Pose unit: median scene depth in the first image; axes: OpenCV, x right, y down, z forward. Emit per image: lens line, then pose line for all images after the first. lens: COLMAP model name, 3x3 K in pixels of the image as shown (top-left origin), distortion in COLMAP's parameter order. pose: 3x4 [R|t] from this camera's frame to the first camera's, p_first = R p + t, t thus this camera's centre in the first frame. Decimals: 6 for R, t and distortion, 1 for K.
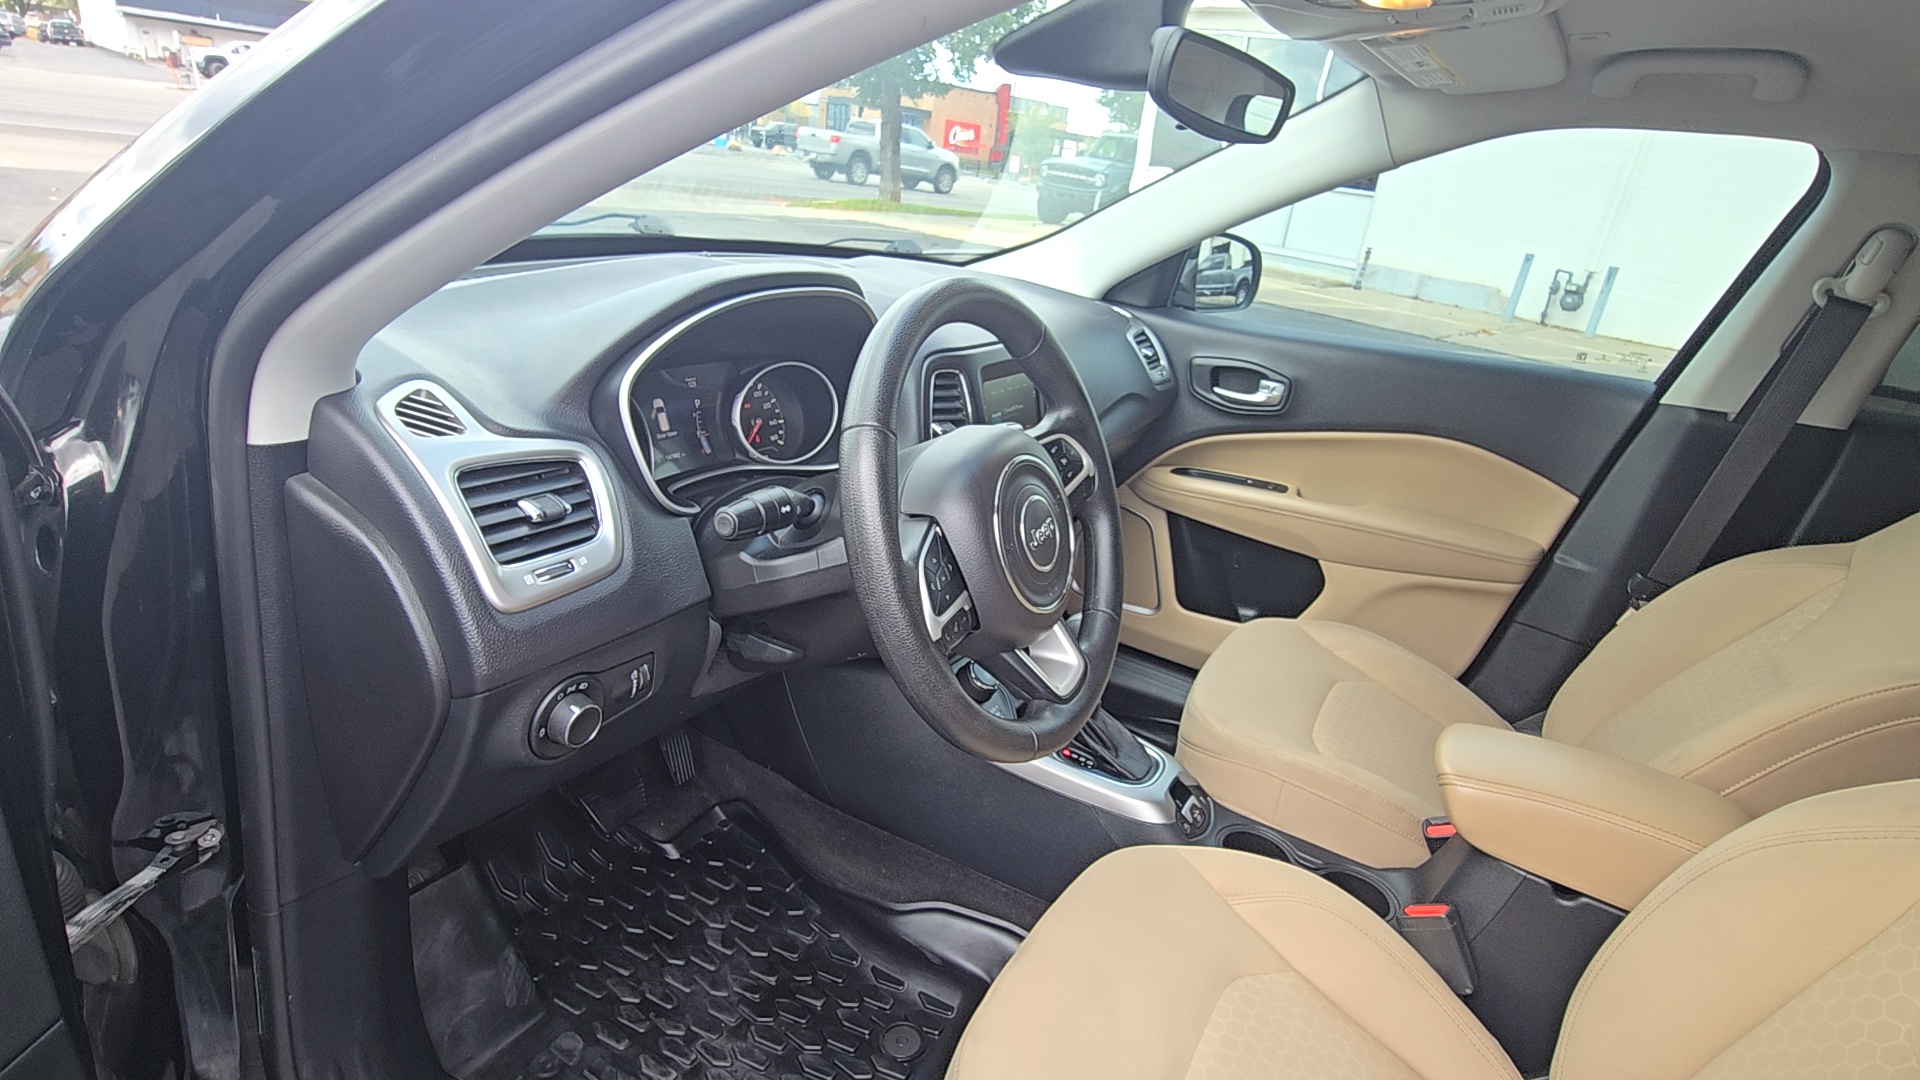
lens RADIAL K [[982.8, 0, 958.0], [0, 982.8, 532.2], [0, 0, 1]] dist [0.006394, -0.001897]
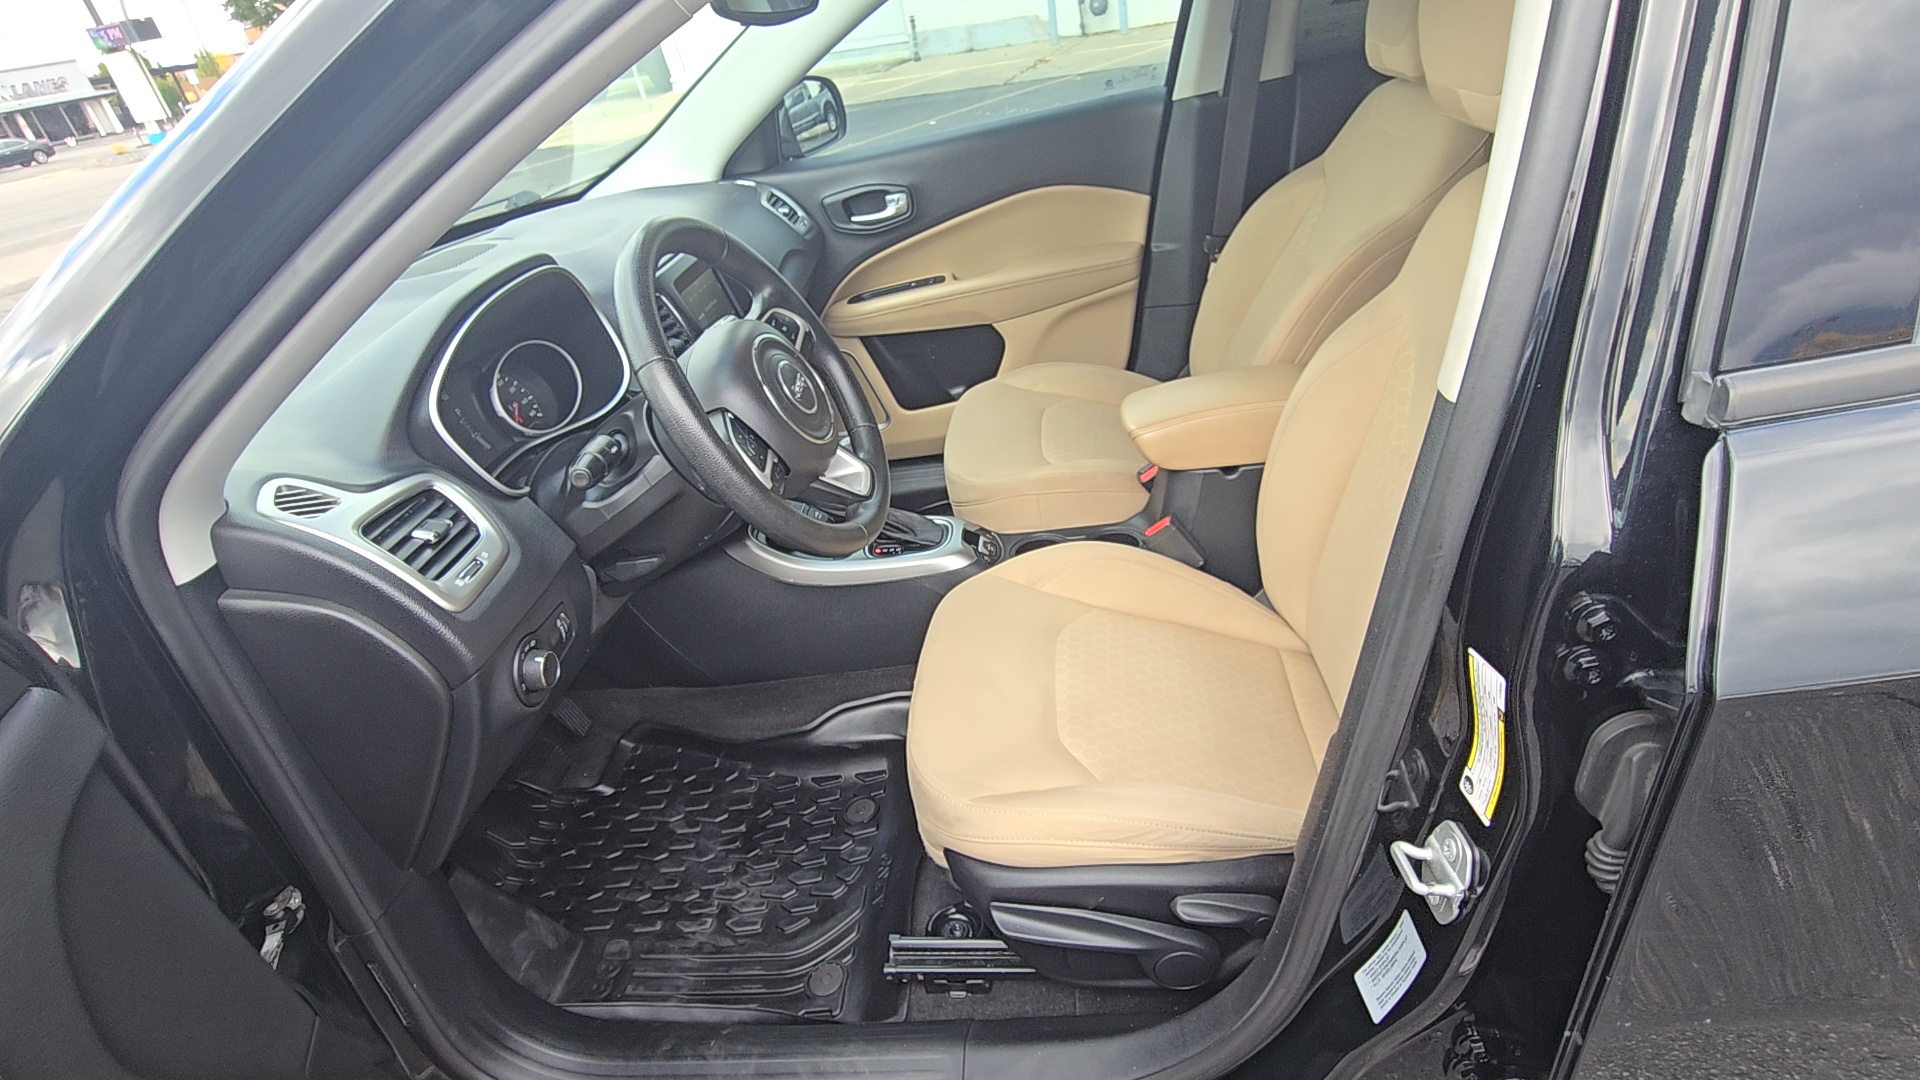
lens RADIAL K [[997.5, 0, 960.0], [0, 997.5, 540.0], [0, 0, 1]] dist [0.003460, 0.000495]
pose [[0.864885, -0.447107, 0.228187, -0.084978], [0.406937, 0.890666, 0.202769, 0.000591], [-0.293898, -0.082514, 0.952269, -0.230494]]
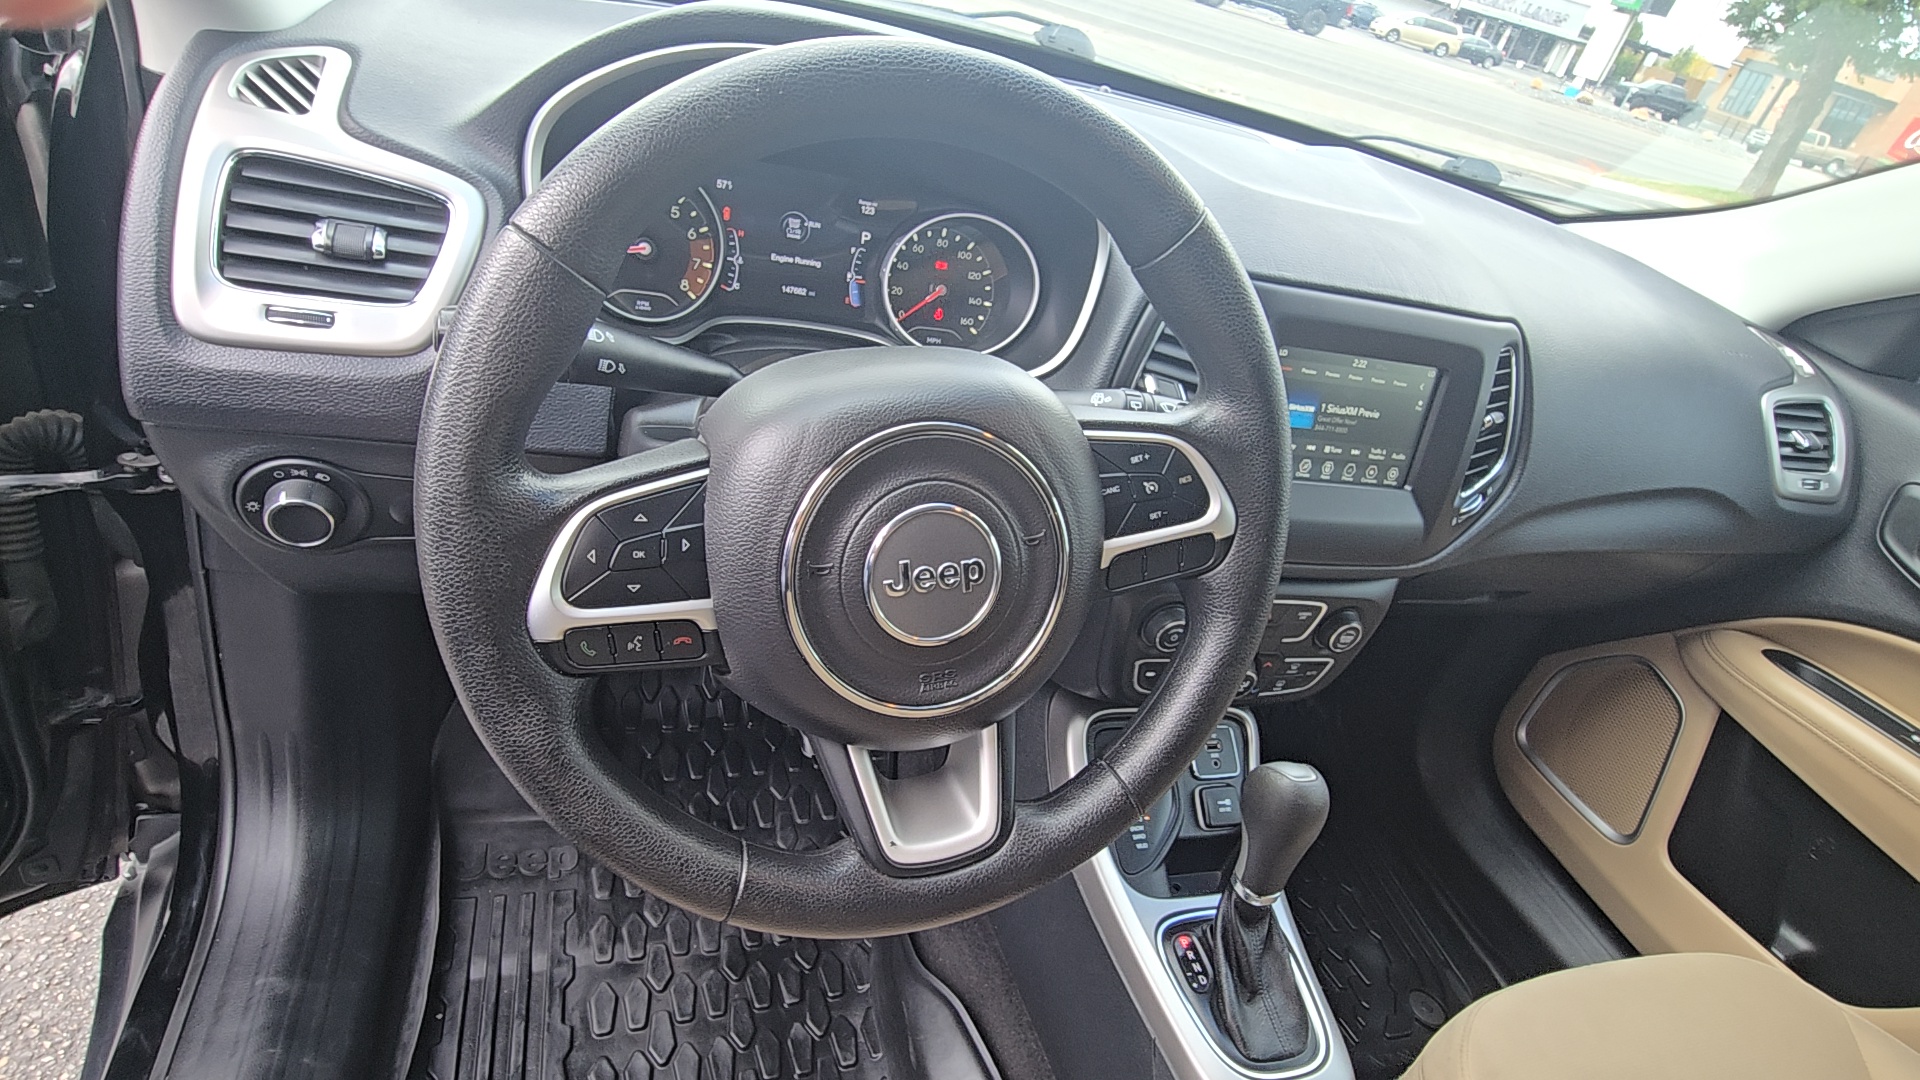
lens RADIAL K [[982.8, 0, 958.0], [0, 982.8, 532.2], [0, 0, 1]] dist [0.006394, -0.001897]
pose [[0.725750, 0.420139, -0.544767, 0.253031], [-0.382072, 0.904663, 0.188696, -0.085332], [0.572109, 0.071194, 0.817082, 0.396945]]
